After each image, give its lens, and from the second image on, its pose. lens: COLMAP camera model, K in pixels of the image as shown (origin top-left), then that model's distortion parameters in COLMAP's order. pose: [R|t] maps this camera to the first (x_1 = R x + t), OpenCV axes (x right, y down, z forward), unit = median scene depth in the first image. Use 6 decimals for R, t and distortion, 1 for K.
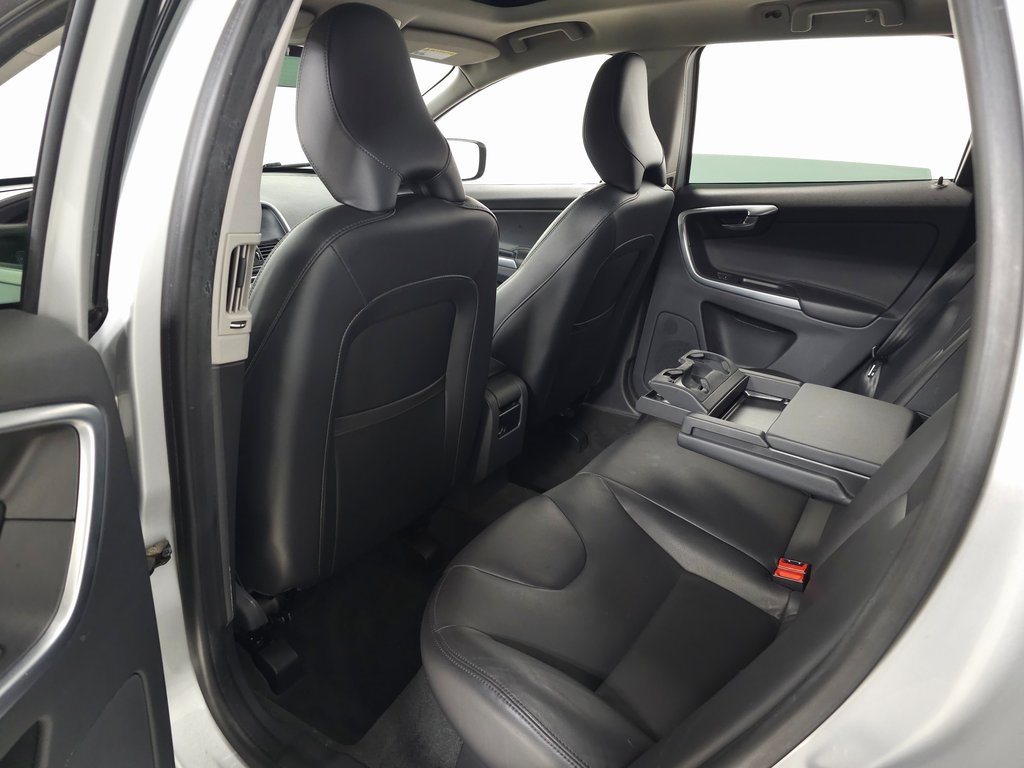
lens RADIAL K [[691.8, 0, 507.6], [0, 691.8, 381.4], [0, 0, 1]] dist [0.056933, -0.064263]
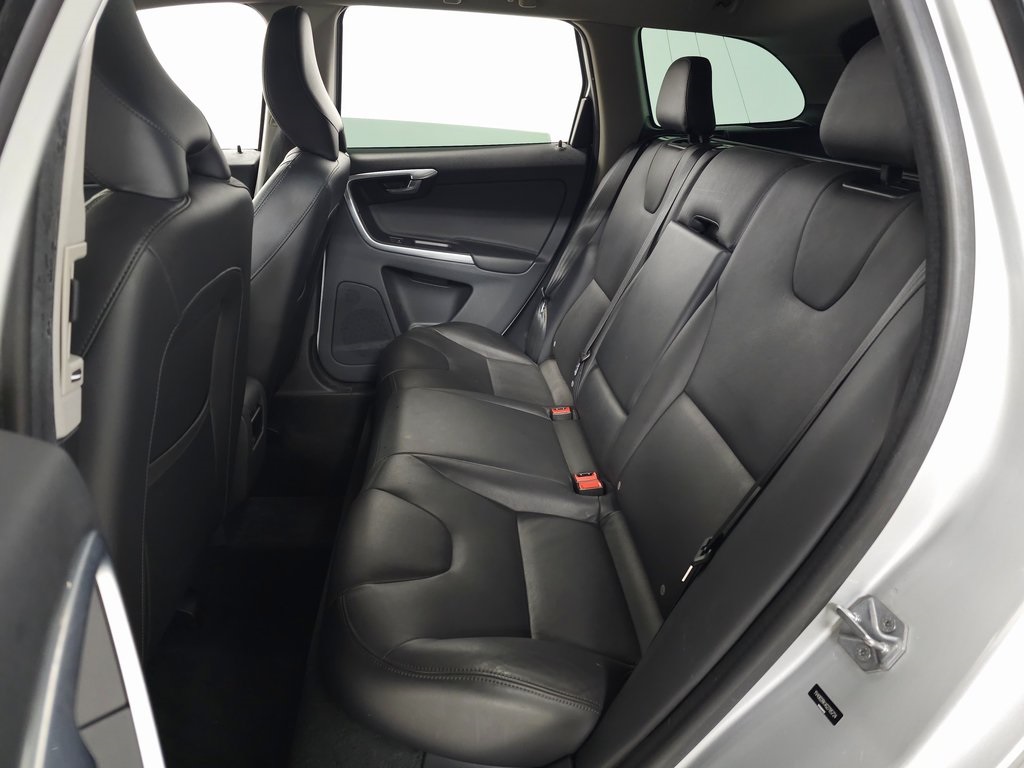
lens RADIAL K [[691.8, 0, 511.4], [0, 691.8, 388.5], [0, 0, 1]] dist [0.056933, -0.064263]
pose [[0.770811, -0.226142, 0.595575, -0.232056], [0.188038, 0.973986, 0.126461, -0.037196], [-0.608680, 0.014513, 0.793283, 0.090108]]
